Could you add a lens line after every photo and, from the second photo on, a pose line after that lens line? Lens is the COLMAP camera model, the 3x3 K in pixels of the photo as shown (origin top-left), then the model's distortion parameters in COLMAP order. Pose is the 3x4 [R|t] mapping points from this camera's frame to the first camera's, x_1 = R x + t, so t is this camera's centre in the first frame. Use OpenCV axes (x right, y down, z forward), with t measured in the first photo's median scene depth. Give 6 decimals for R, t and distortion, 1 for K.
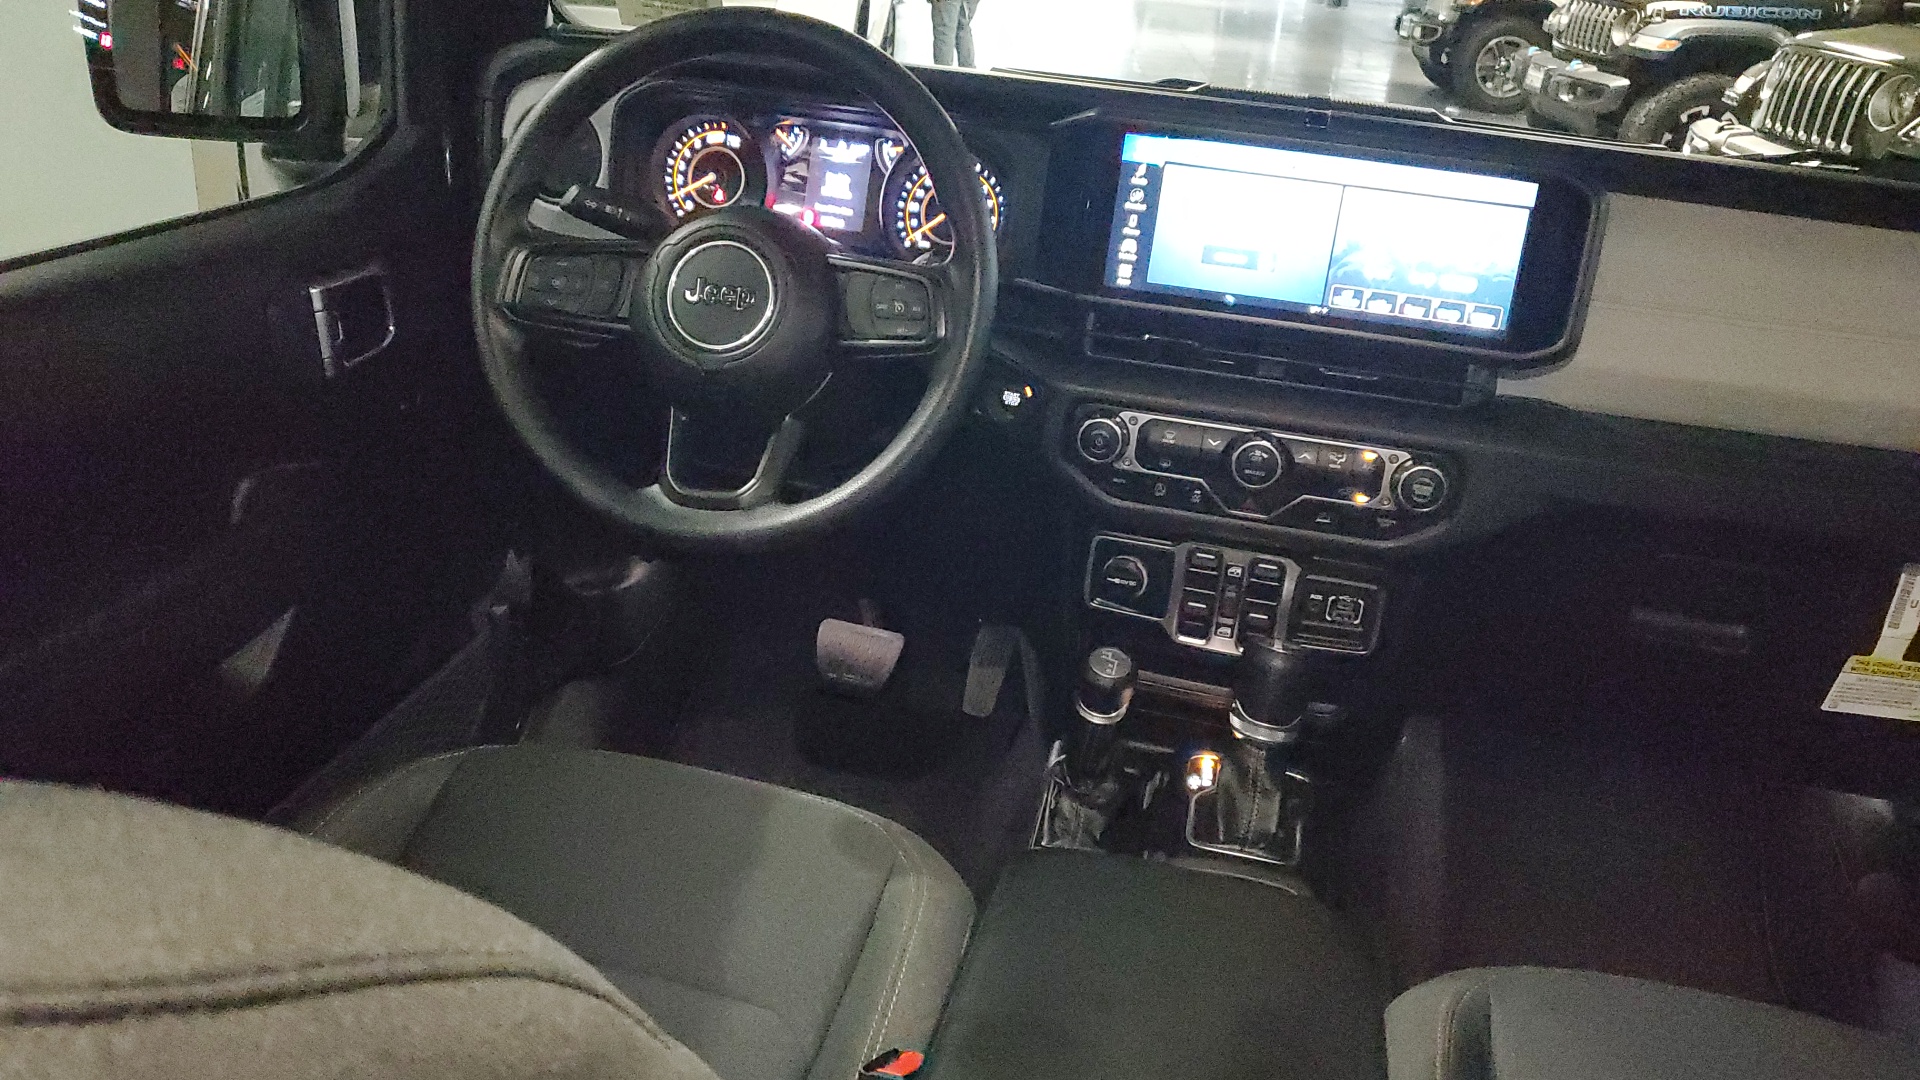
lens RADIAL K [[1542.7, 0, 931.4], [0, 1542.7, 525.3], [0, 0, 1]] dist [0.031707, -0.095609]
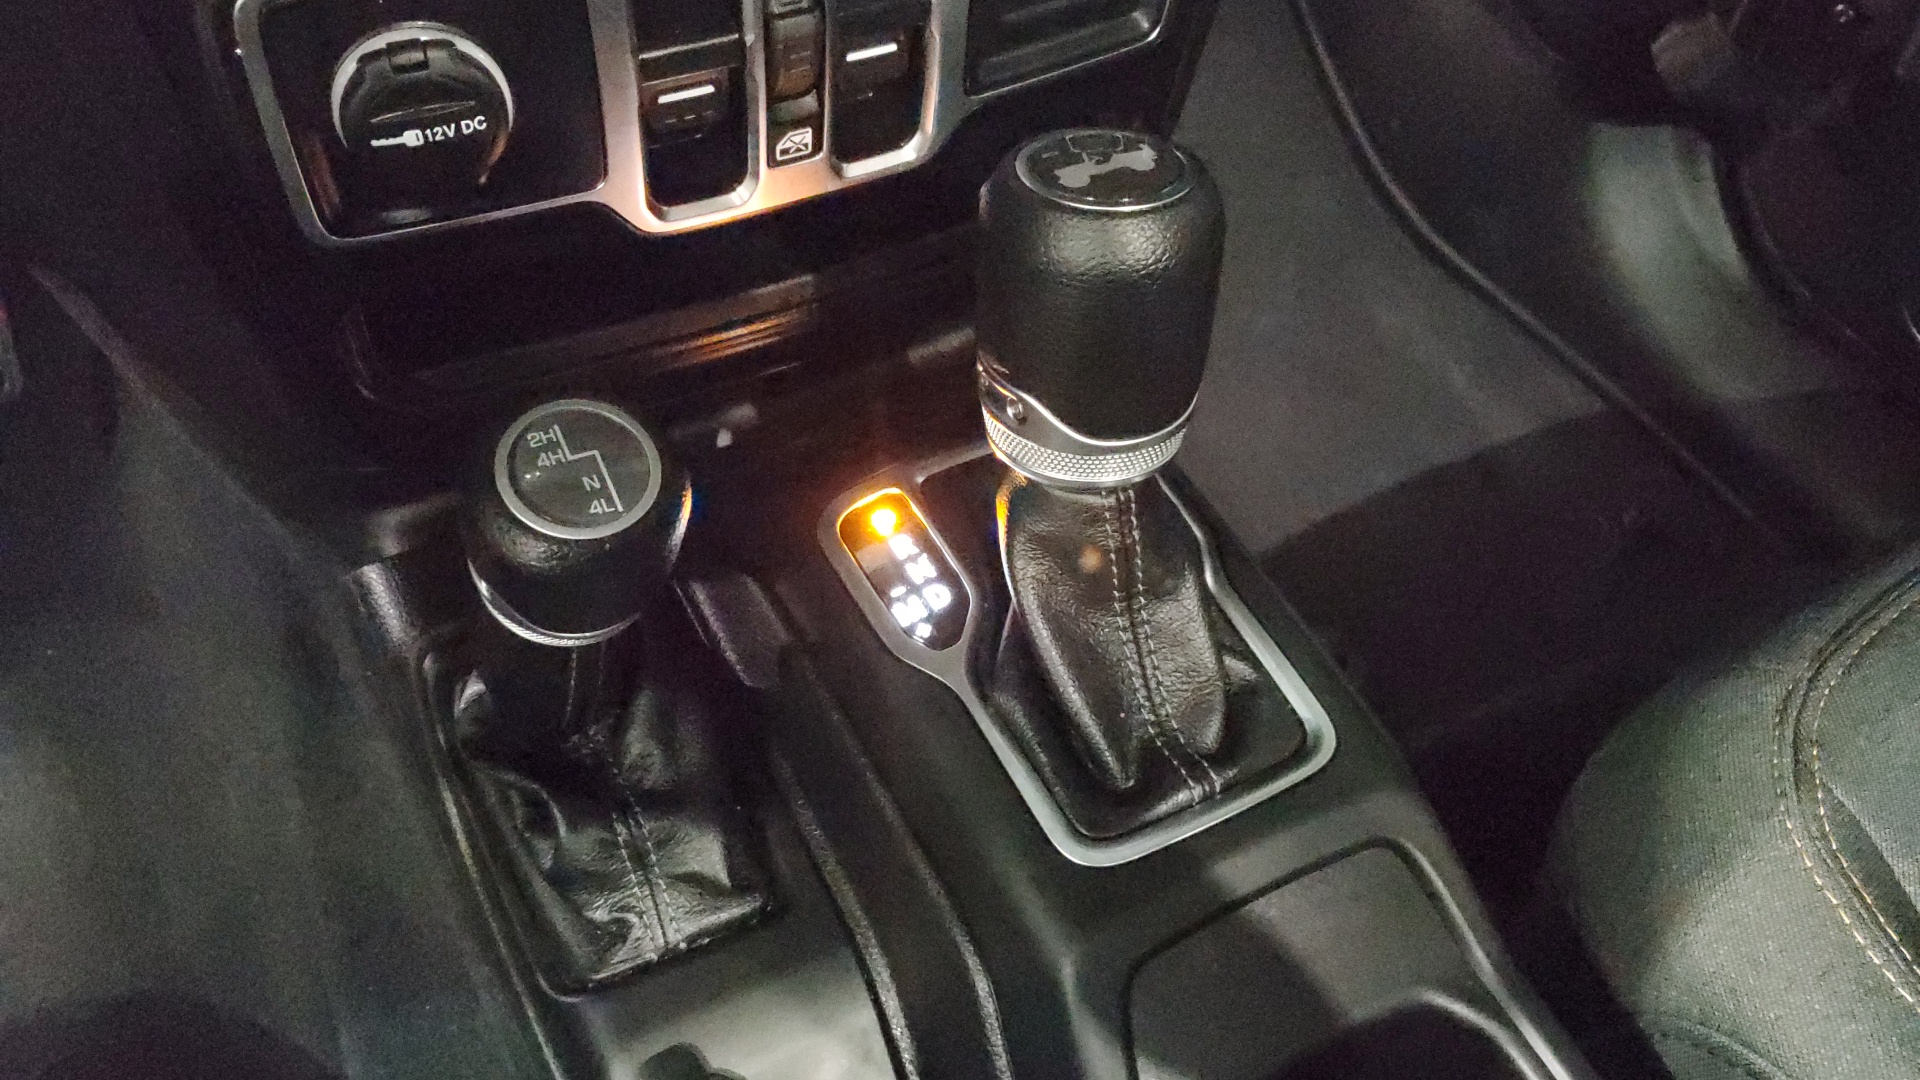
lens RADIAL K [[1542.7, 0, 959.3], [0, 1542.7, 525.0], [0, 0, 1]] dist [0.031707, -0.095609]
pose [[0.733247, -0.532480, 0.422864, 0.044174], [0.247761, 0.788365, 0.563112, -0.039611], [-0.633217, -0.308131, 0.709994, 0.780012]]
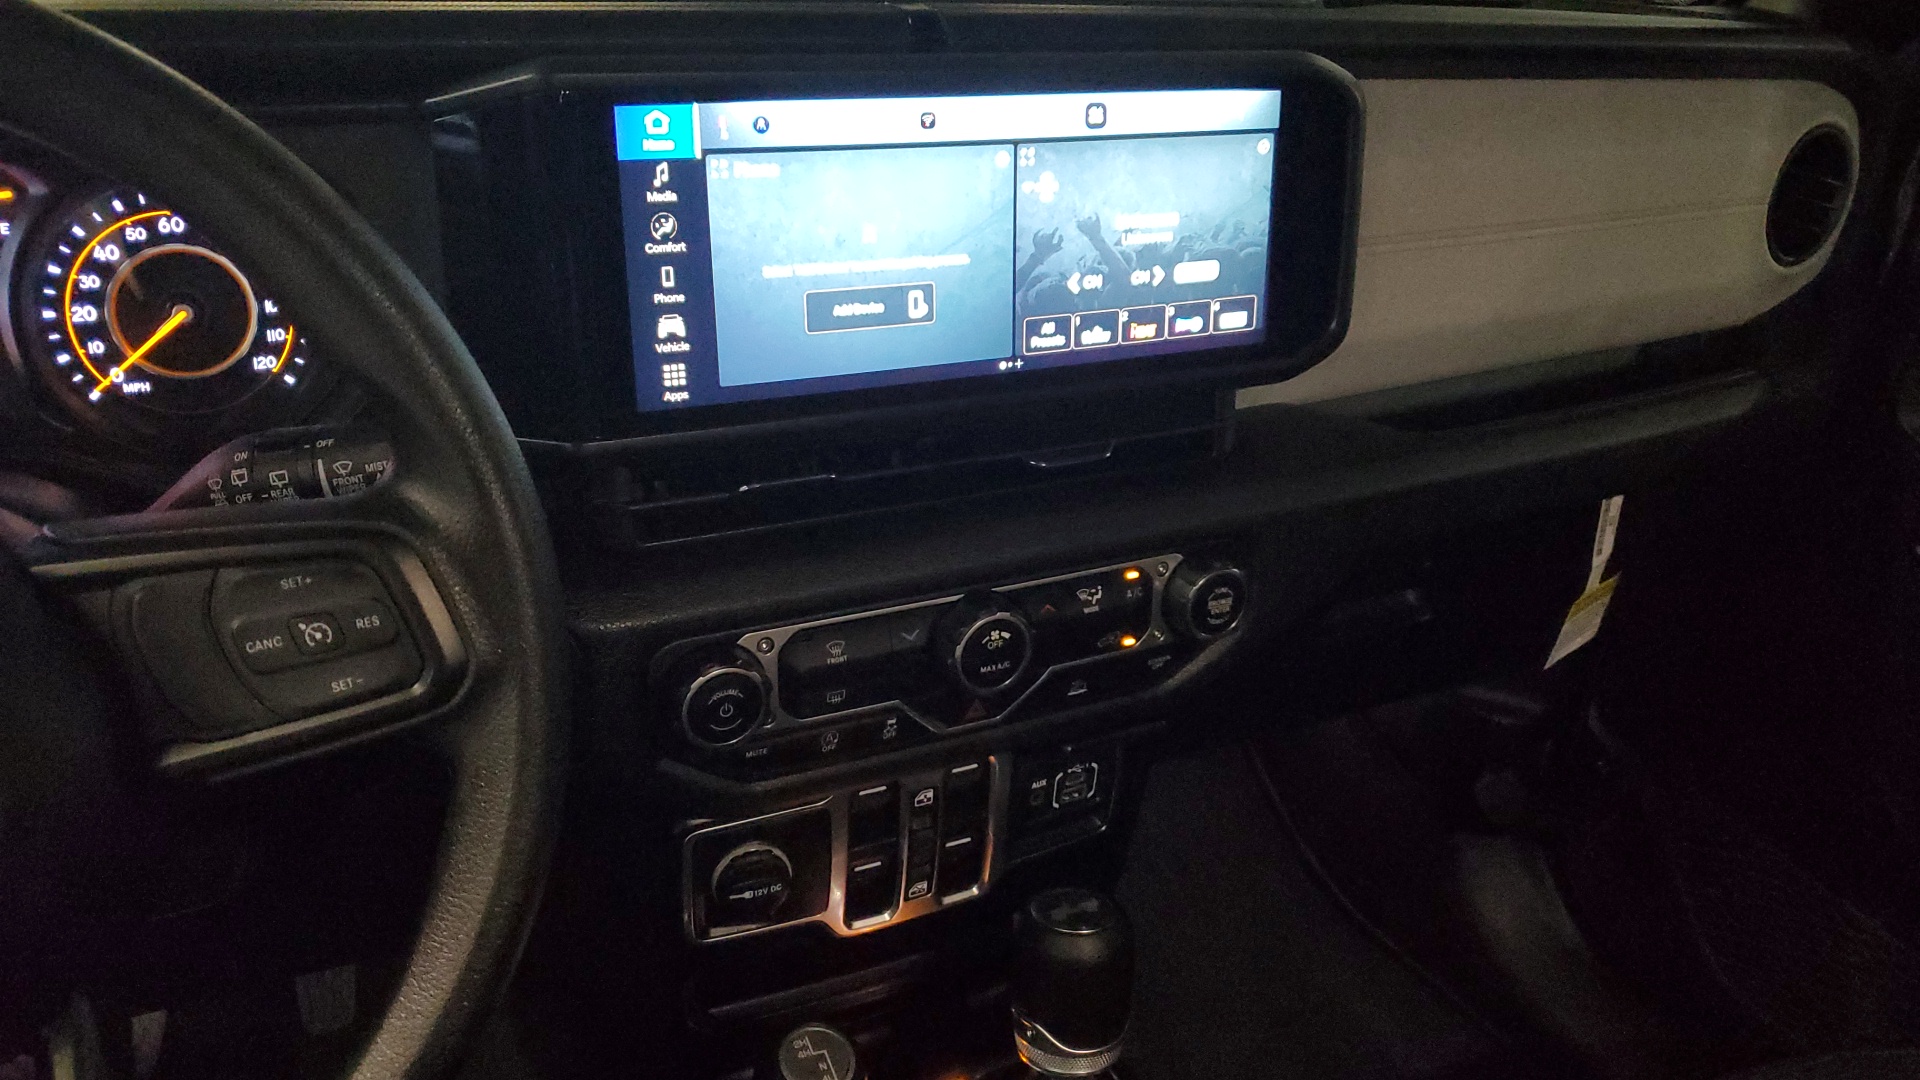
lens RADIAL K [[1542.7, 0, 960.2], [0, 1542.7, 536.5], [0, 0, 1]] dist [0.031707, -0.095609]
pose [[0.746760, -0.320707, 0.582663, -0.115072], [0.244006, 0.947081, 0.208563, -0.197294], [-0.618717, -0.013573, 0.785497, 0.545204]]
